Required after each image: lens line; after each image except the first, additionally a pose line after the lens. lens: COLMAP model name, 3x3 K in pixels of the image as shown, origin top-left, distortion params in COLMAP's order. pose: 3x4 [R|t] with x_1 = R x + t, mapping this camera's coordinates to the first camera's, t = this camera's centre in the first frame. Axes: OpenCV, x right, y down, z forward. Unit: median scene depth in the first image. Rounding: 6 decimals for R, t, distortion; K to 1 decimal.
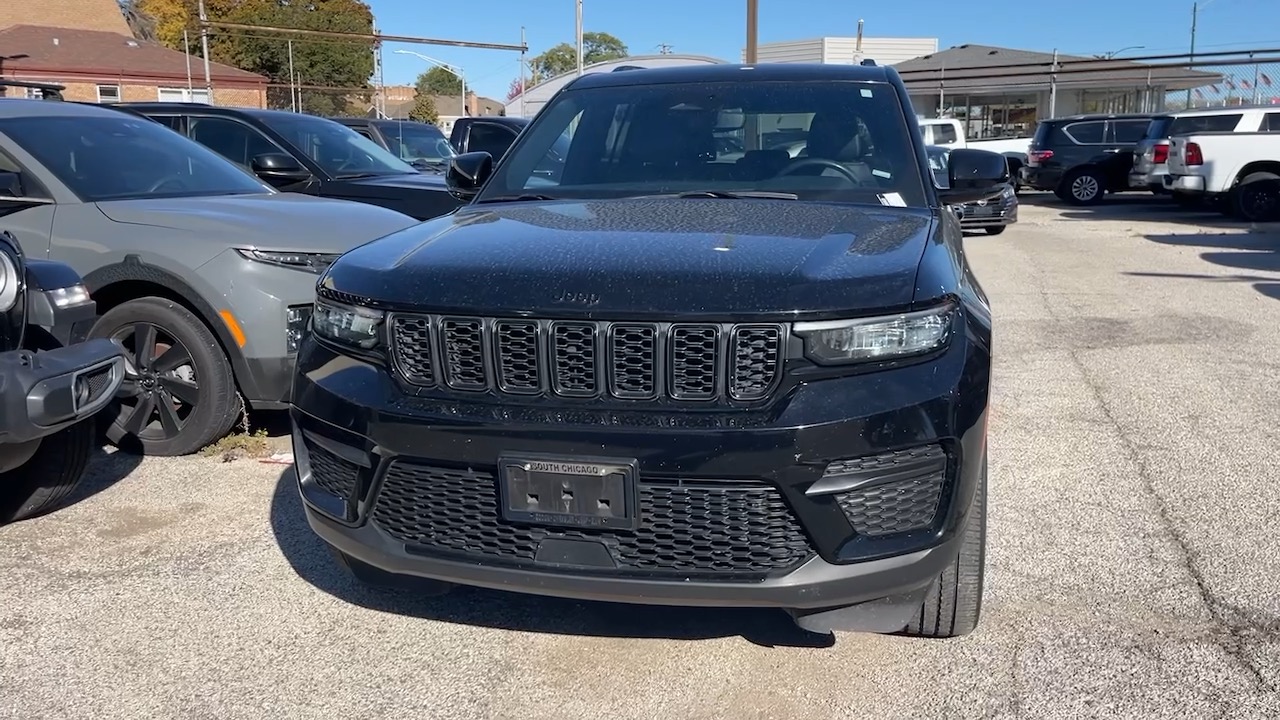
lens RADIAL K [[1114.4, 0, 634.9], [0, 1114.4, 358.4], [0, 0, 1]] dist [0.044182, -0.029901]
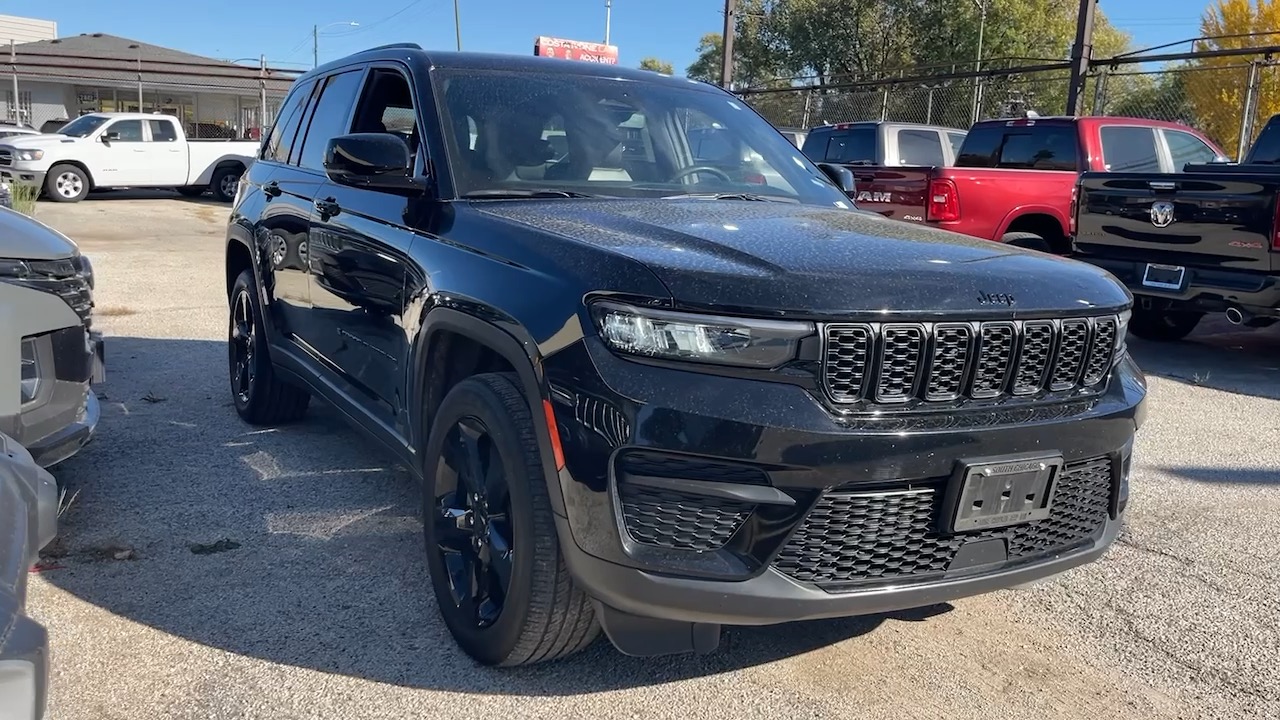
lens RADIAL K [[1114.4, 0, 643.6], [0, 1114.4, 363.7], [0, 0, 1]] dist [0.044182, -0.029901]
pose [[0.722205, -0.069365, 0.688192, -0.651934], [0.069197, 0.997213, 0.027895, -0.030961], [-0.688209, 0.027475, 0.724992, 0.321952]]
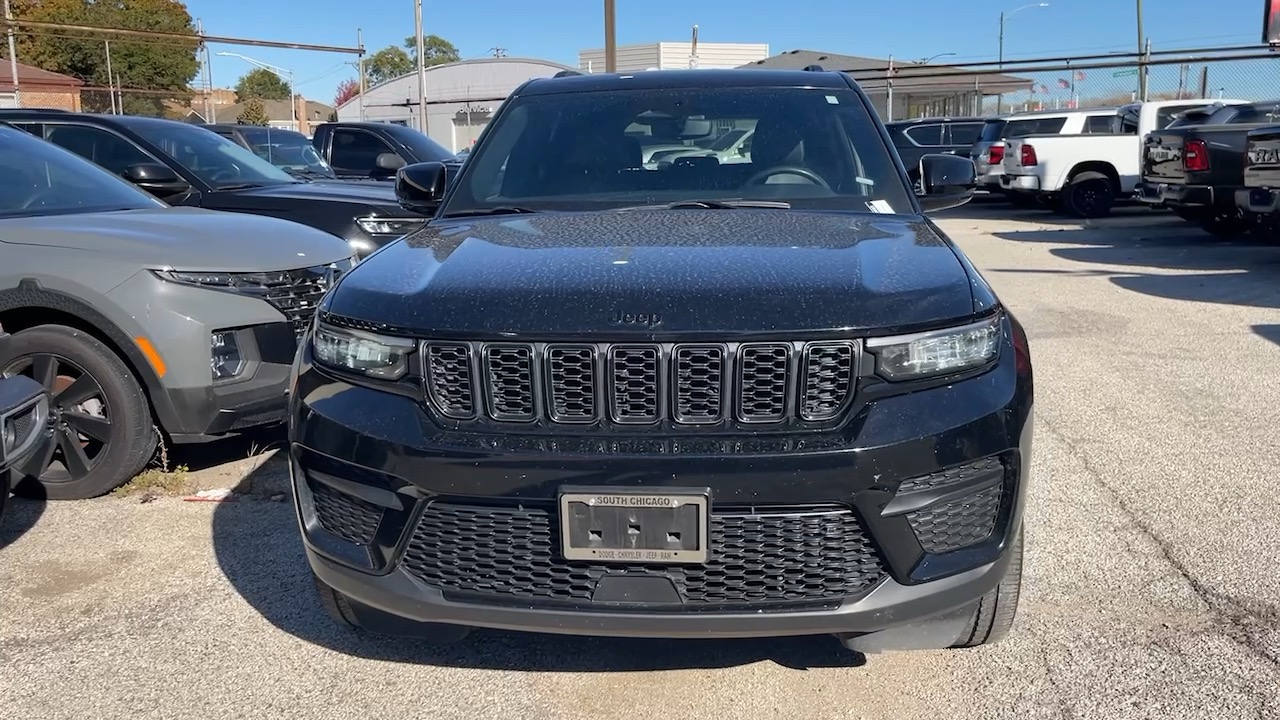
lens RADIAL K [[1114.4, 0, 635.7], [0, 1114.4, 360.4], [0, 0, 1]] dist [0.044182, -0.029901]
pose [[0.989197, -0.035137, 0.142319, -0.124195], [0.035345, 0.999375, 0.001067, -0.013717], [-0.142267, 0.003975, 0.989820, 0.045836]]
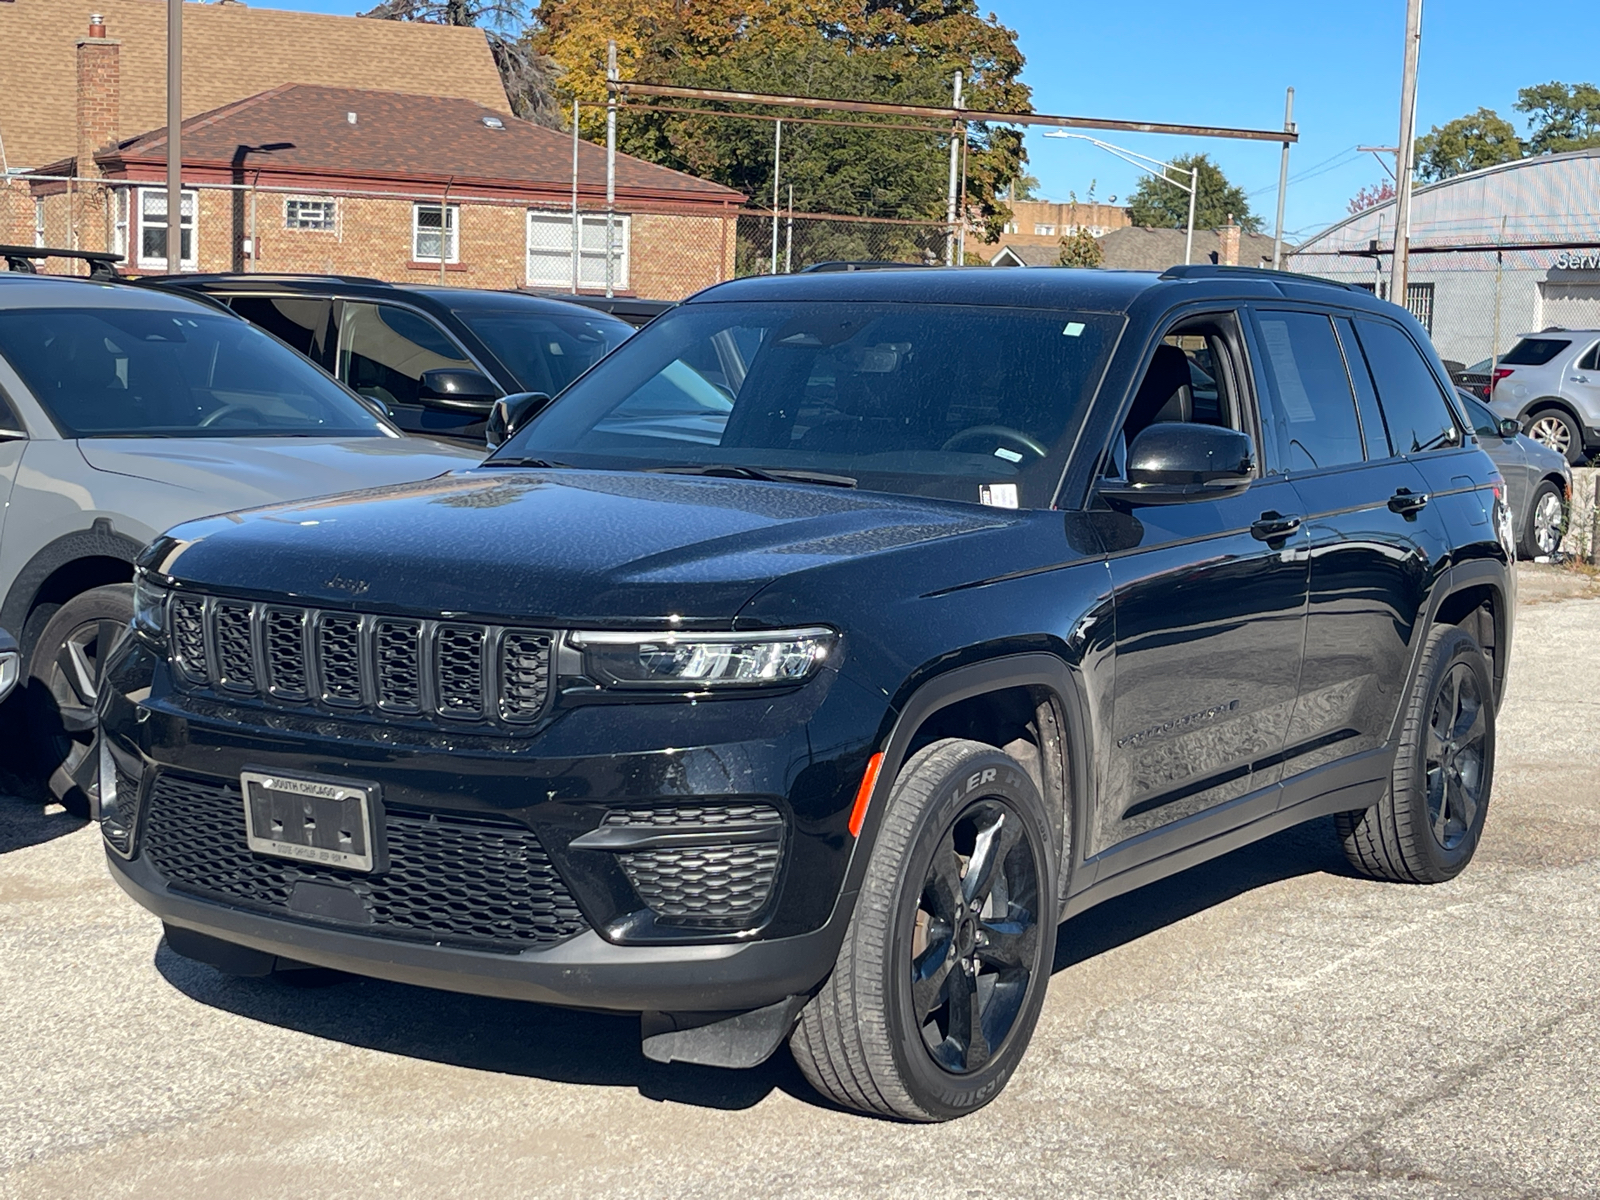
lens RADIAL K [[2634.4, 0, 792.1], [0, 2634.4, 610.2], [0, 0, 1]] dist [0.101571, 0.000000]
pose [[0.948824, 0.067607, -0.308484, 0.570101], [-0.093834, 0.993055, -0.070976, 0.047565], [0.301543, 0.096290, 0.948578, -0.494245]]
